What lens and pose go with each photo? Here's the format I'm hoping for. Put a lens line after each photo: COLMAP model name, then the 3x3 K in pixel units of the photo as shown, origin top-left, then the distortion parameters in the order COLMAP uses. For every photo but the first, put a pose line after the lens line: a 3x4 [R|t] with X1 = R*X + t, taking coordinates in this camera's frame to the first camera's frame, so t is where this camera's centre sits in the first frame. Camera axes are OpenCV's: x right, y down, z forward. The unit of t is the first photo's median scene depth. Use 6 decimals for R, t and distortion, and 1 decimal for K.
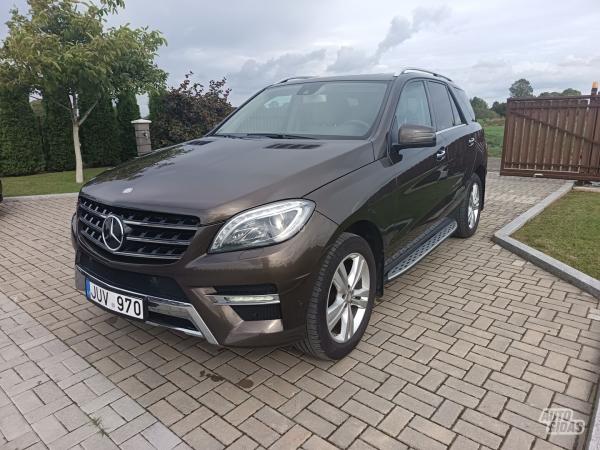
lens RADIAL K [[421.2, 0, 300.0], [0, 421.2, 225.0], [0, 0, 1]] dist [0.005054, 0.001652]
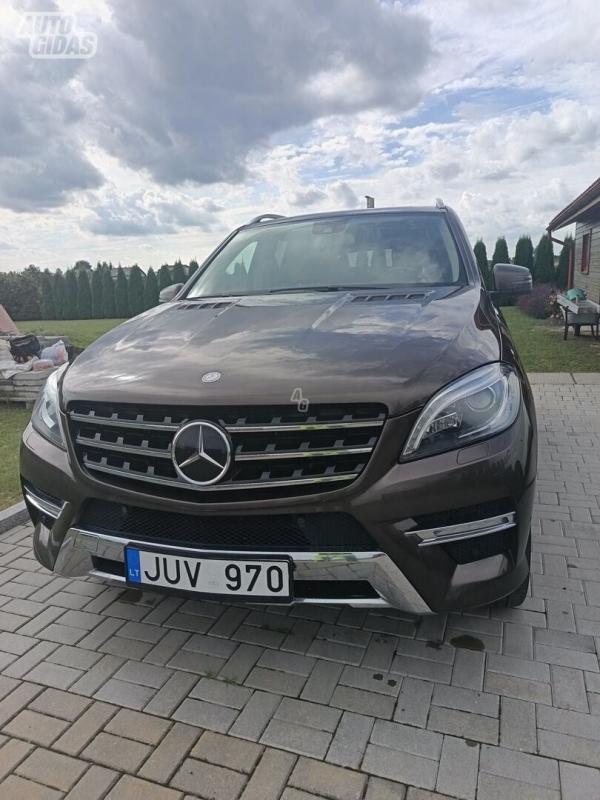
lens RADIAL K [[561.6, 0, 300.0], [0, 561.6, 400.0], [0, 0, 1]] dist [0.005054, 0.001652]
pose [[0.941230, -0.092458, 0.324867, -0.575105], [0.113933, 0.992344, -0.047672, 0.000157], [-0.317972, 0.081883, 0.944557, 0.261596]]
